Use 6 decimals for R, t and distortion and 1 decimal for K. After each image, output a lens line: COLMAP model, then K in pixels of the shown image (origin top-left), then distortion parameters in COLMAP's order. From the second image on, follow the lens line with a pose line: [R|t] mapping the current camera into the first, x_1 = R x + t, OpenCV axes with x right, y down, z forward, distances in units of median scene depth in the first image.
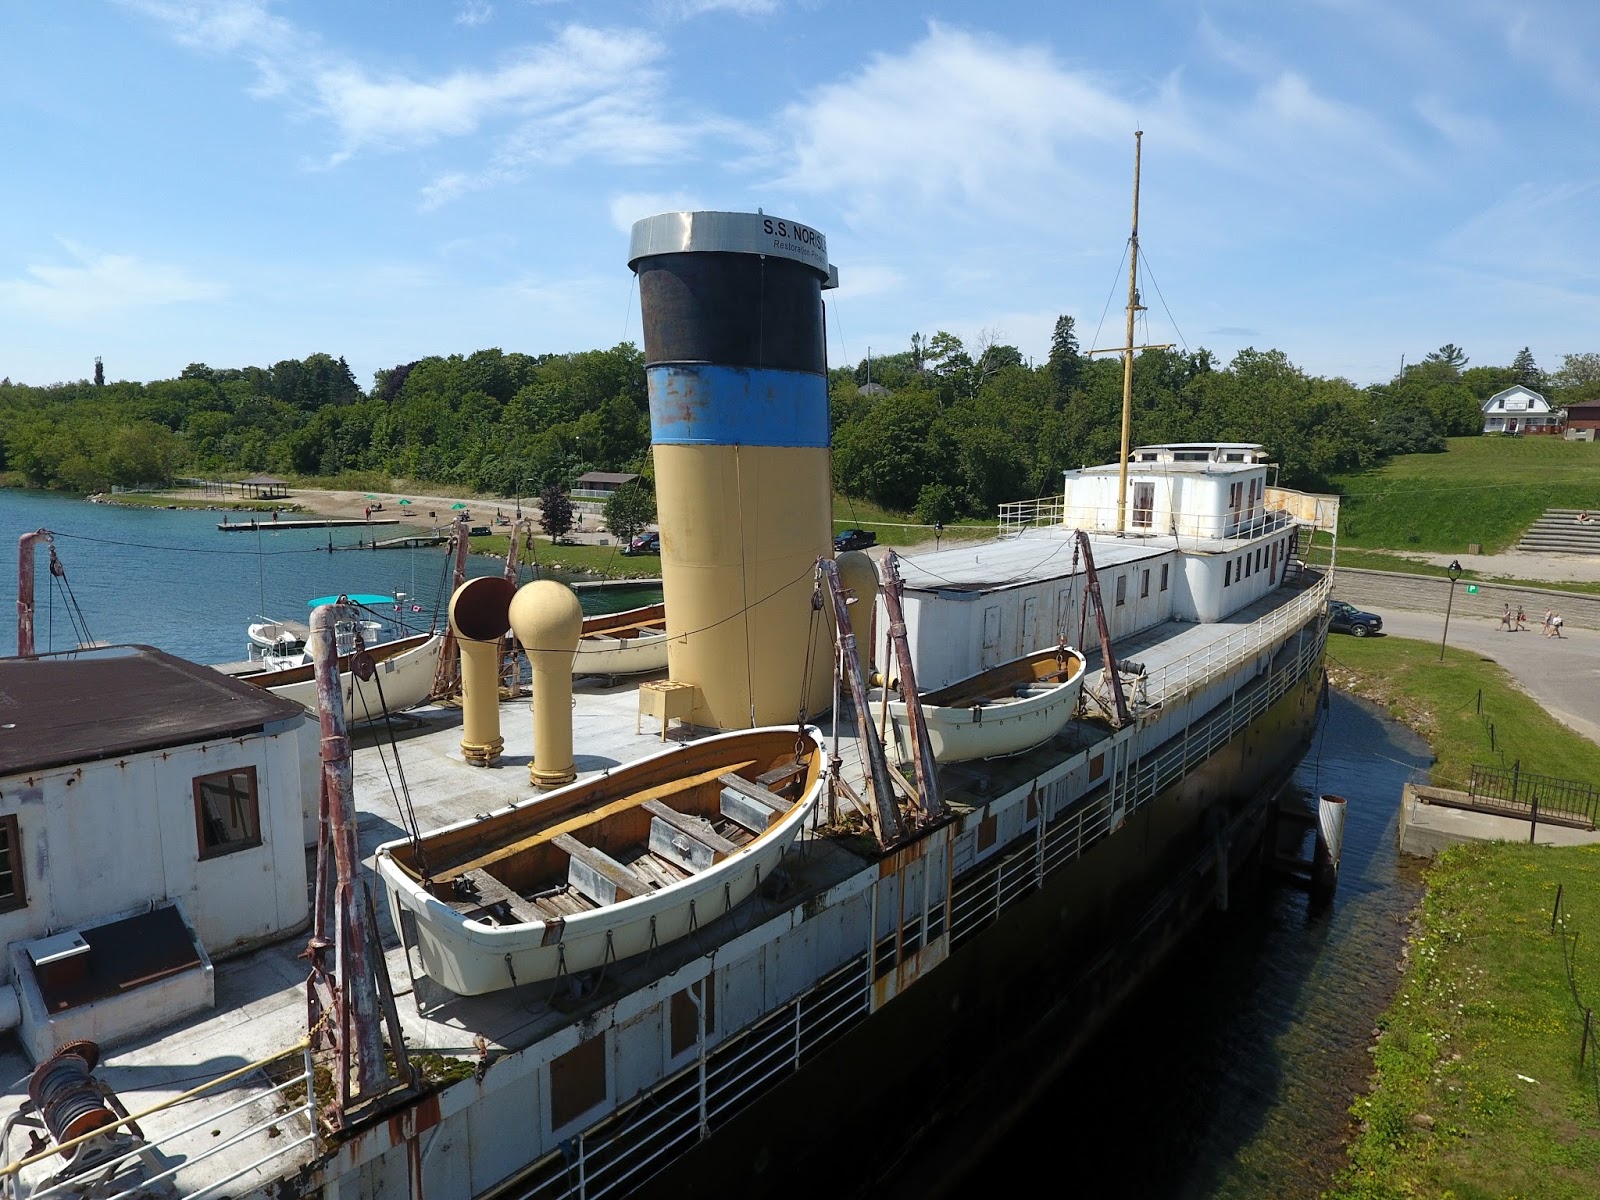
lens RADIAL K [[938.5, 0, 775.1], [0, 938.5, 589.7], [0, 0, 1]] dist [-0.000631, -0.001415]
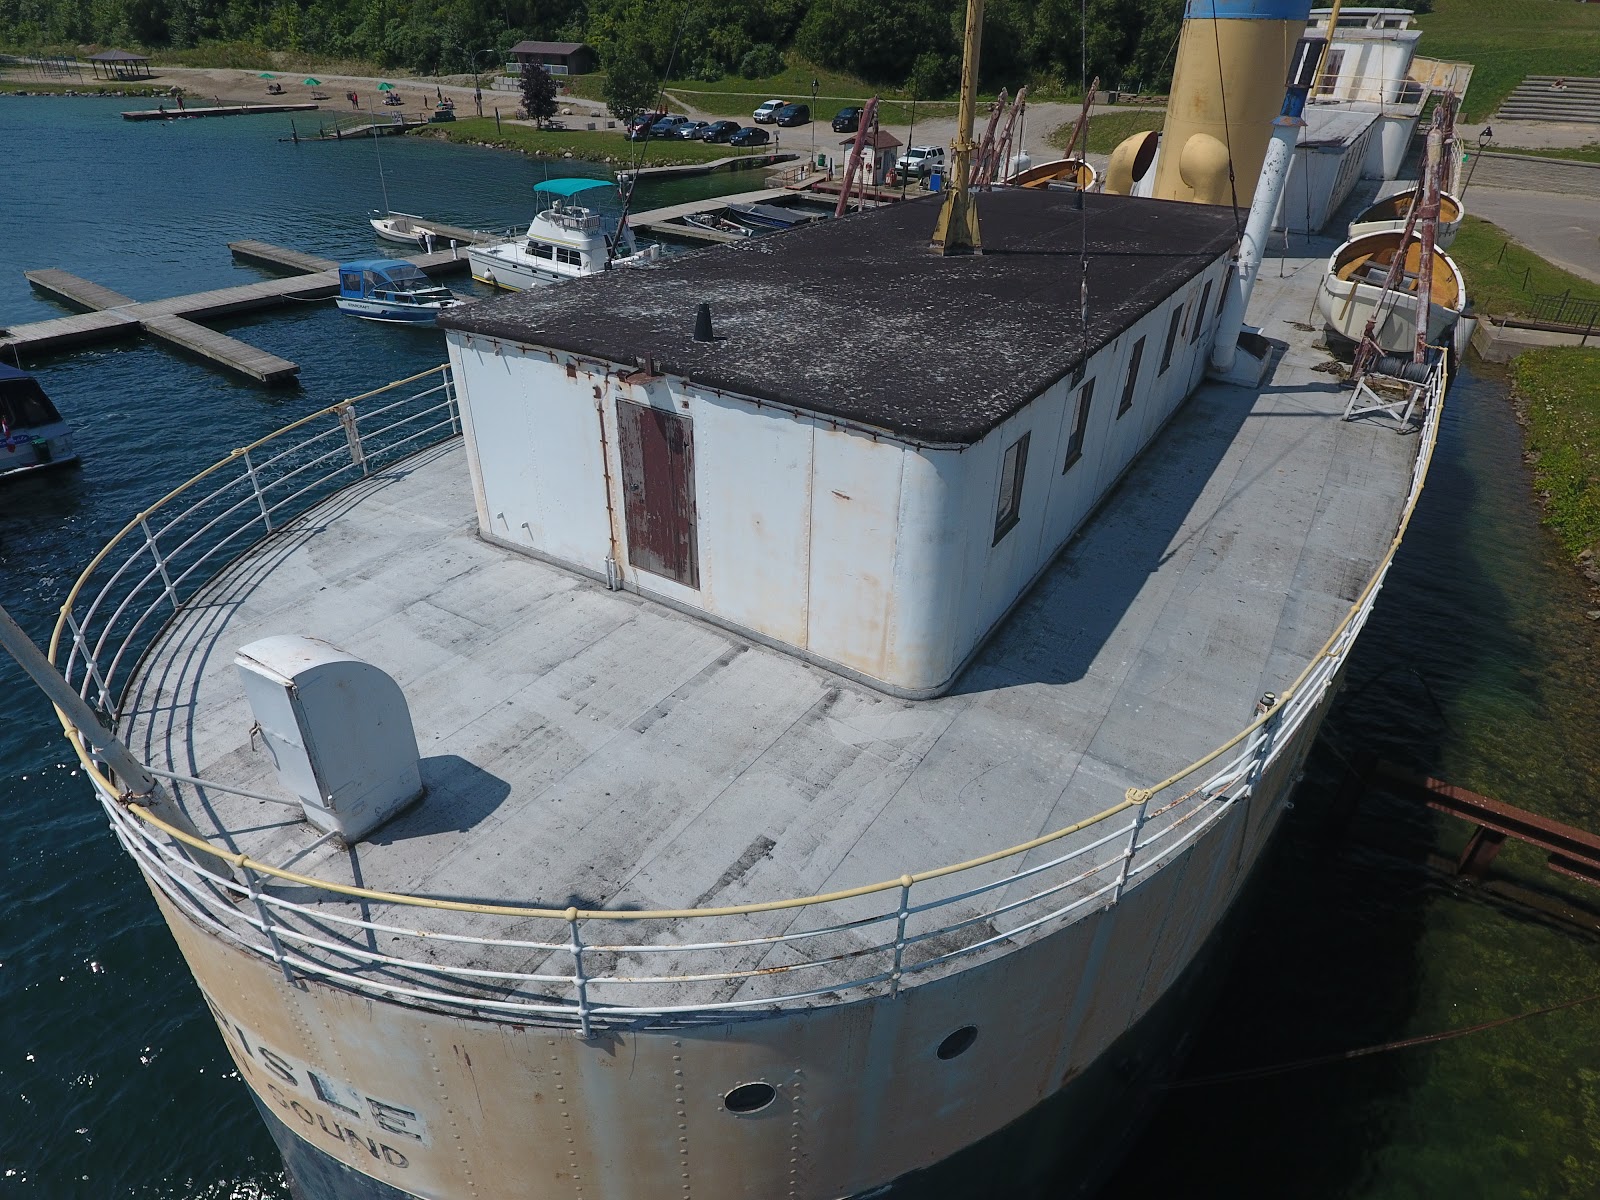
lens RADIAL K [[938.5, 0, 775.1], [0, 938.5, 589.7], [0, 0, 1]] dist [-0.000631, -0.001415]
pose [[0.990534, -0.074528, 0.115272, -0.130970], [0.022824, 0.917502, 0.397076, 0.005475], [-0.135356, -0.390686, 0.910518, -0.056021]]
